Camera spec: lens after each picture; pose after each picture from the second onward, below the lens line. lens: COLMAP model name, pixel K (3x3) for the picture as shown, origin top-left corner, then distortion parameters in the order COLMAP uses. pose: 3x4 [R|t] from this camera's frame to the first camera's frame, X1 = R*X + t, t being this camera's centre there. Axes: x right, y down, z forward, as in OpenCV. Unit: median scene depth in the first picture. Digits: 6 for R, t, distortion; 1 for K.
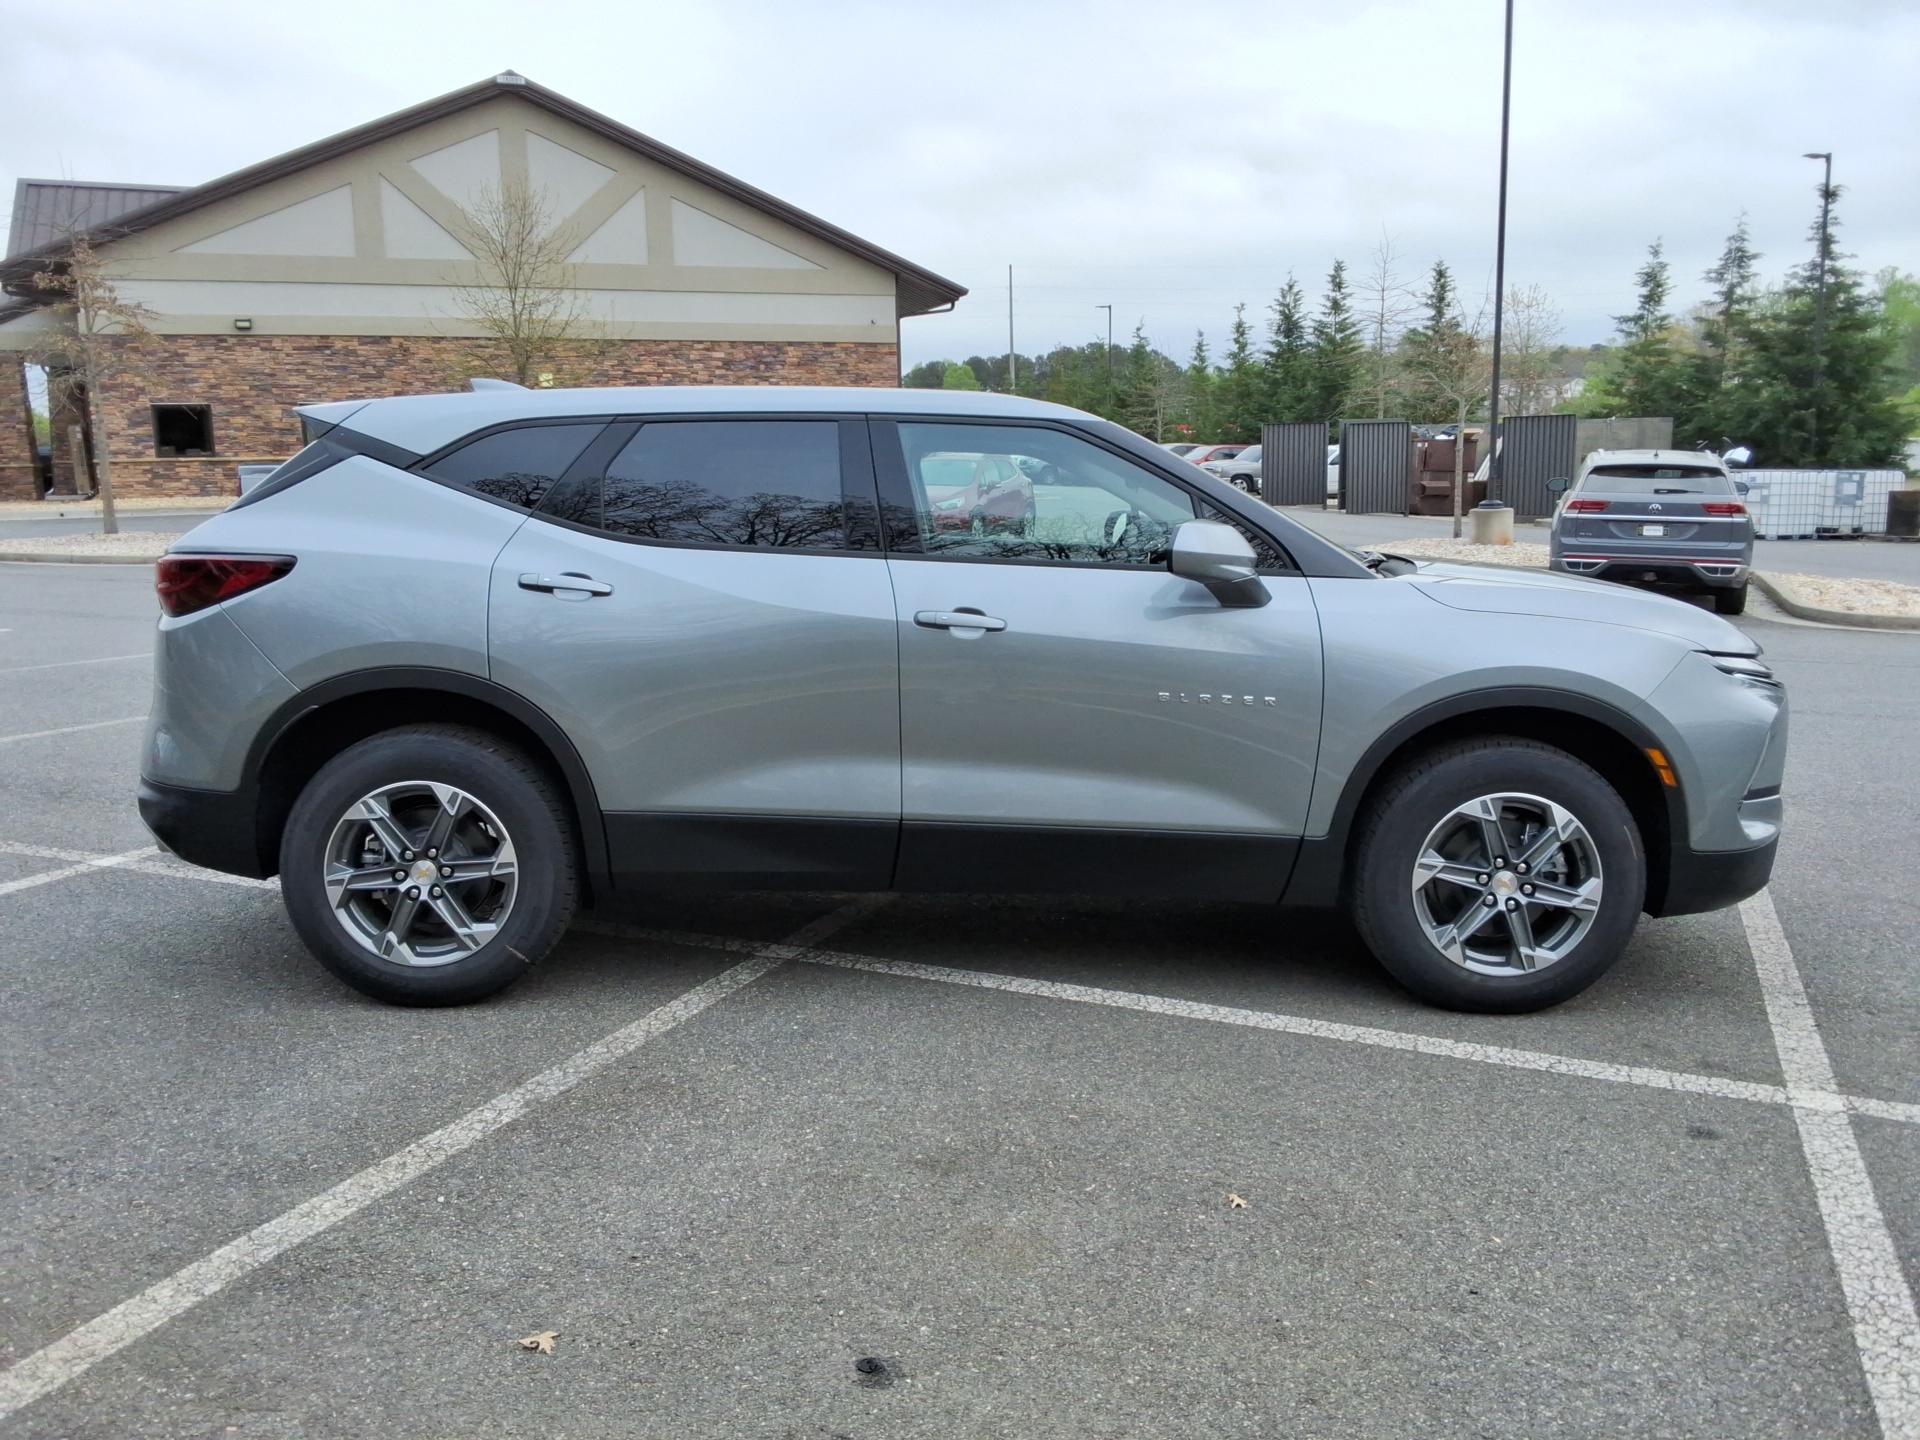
lens RADIAL K [[1552.2, 0, 960.0], [0, 1552.2, 720.0], [0, 0, 1]] dist [0.096515, -0.181615]
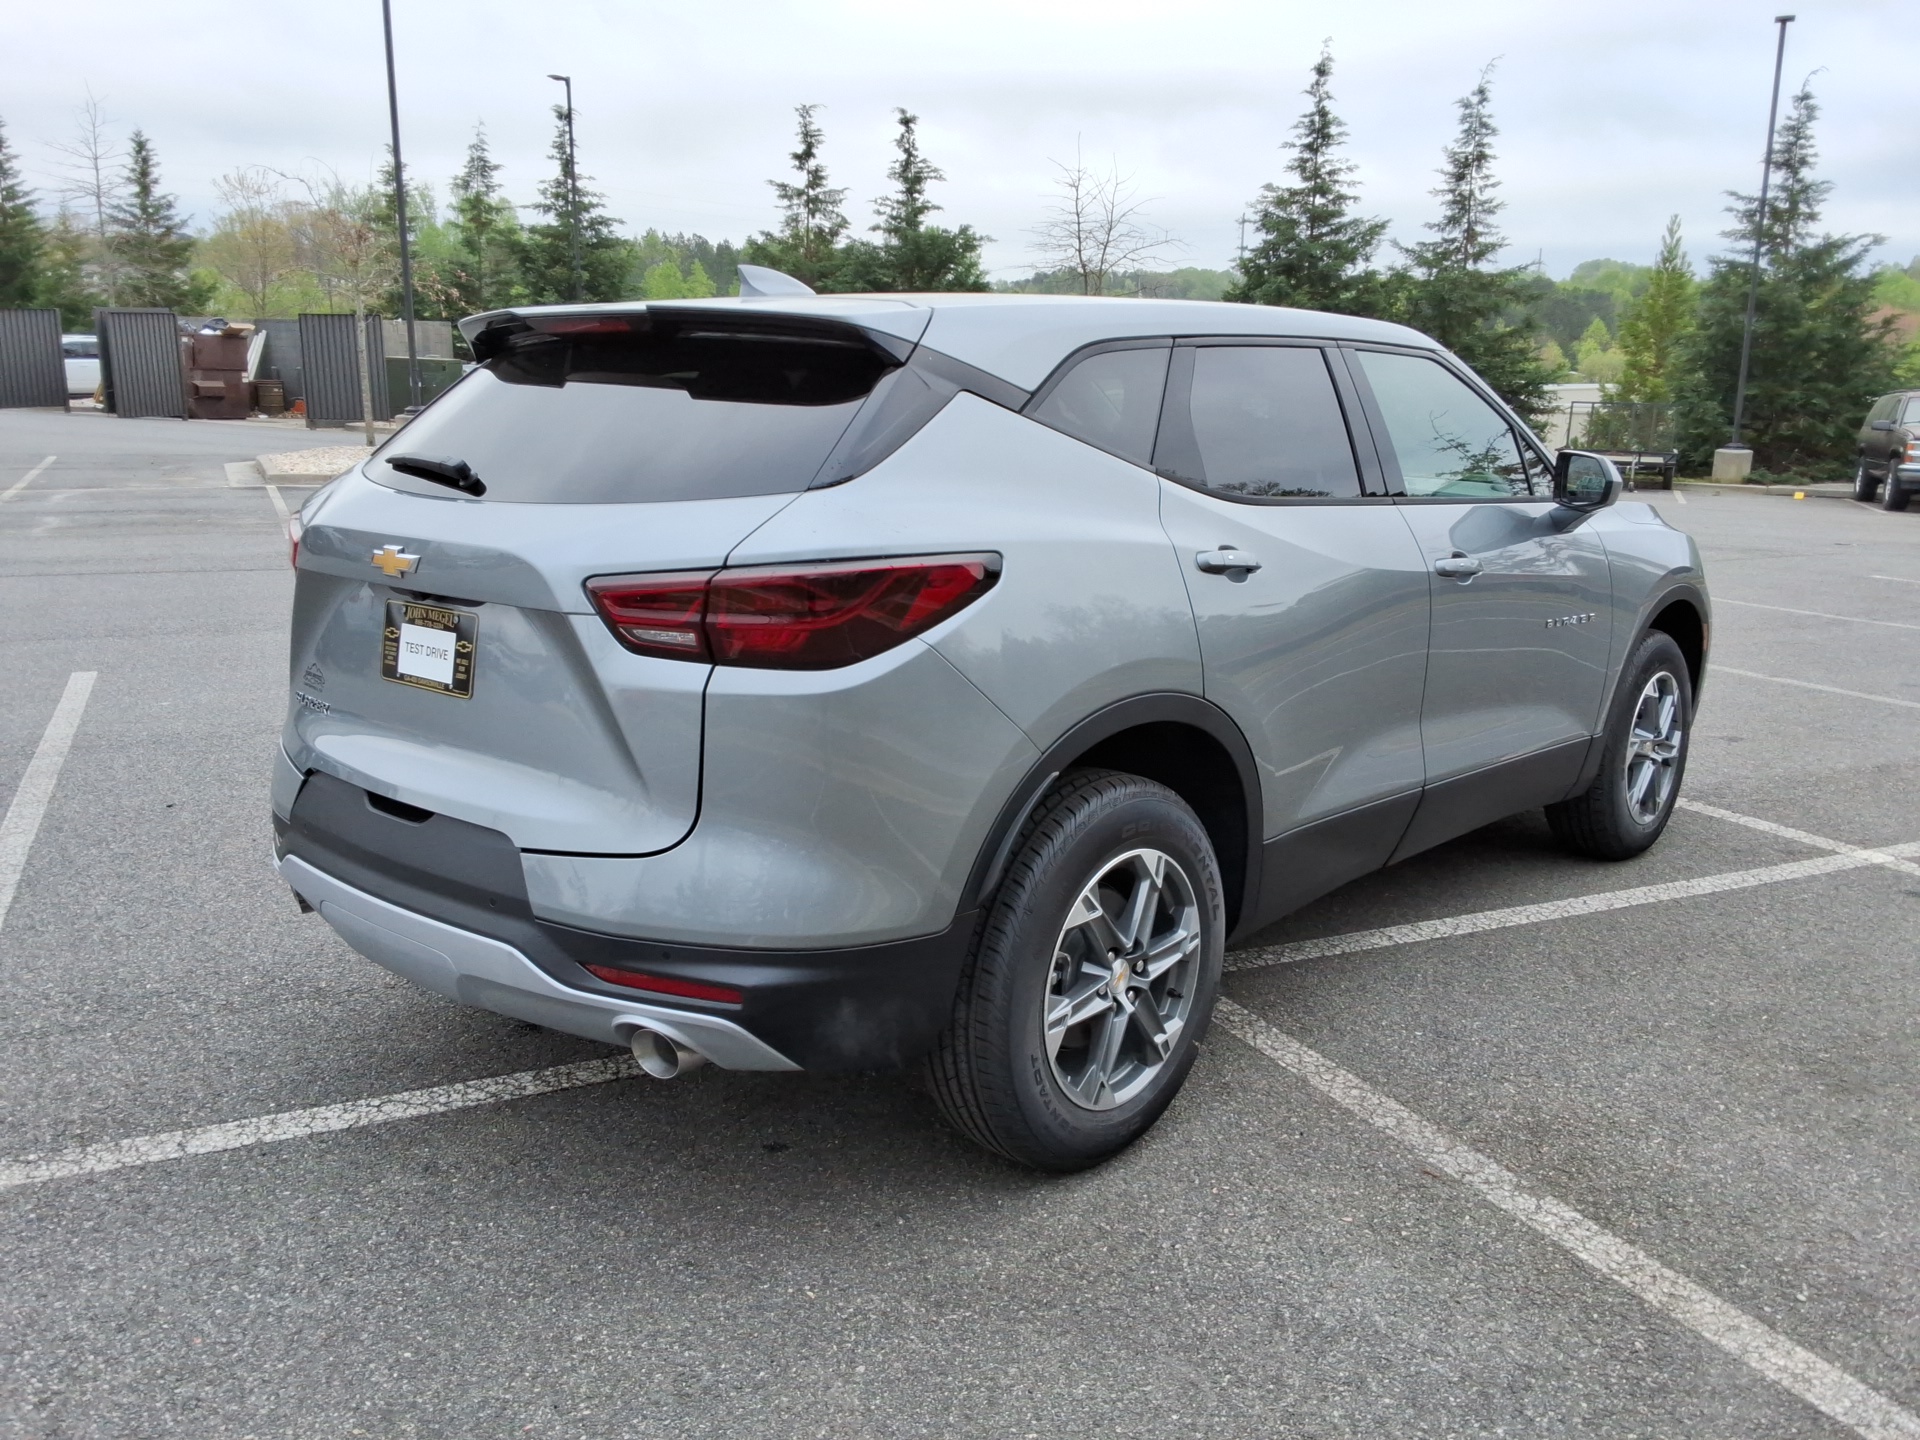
lens RADIAL K [[1543.6, 0, 979.2], [0, 1543.6, 701.7], [0, 0, 1]] dist [0.127238, -0.199409]
pose [[0.654158, -0.142990, 0.742718, -0.113243], [0.104362, 0.989639, 0.098610, -0.013256], [-0.749123, 0.013005, 0.662303, 0.072512]]
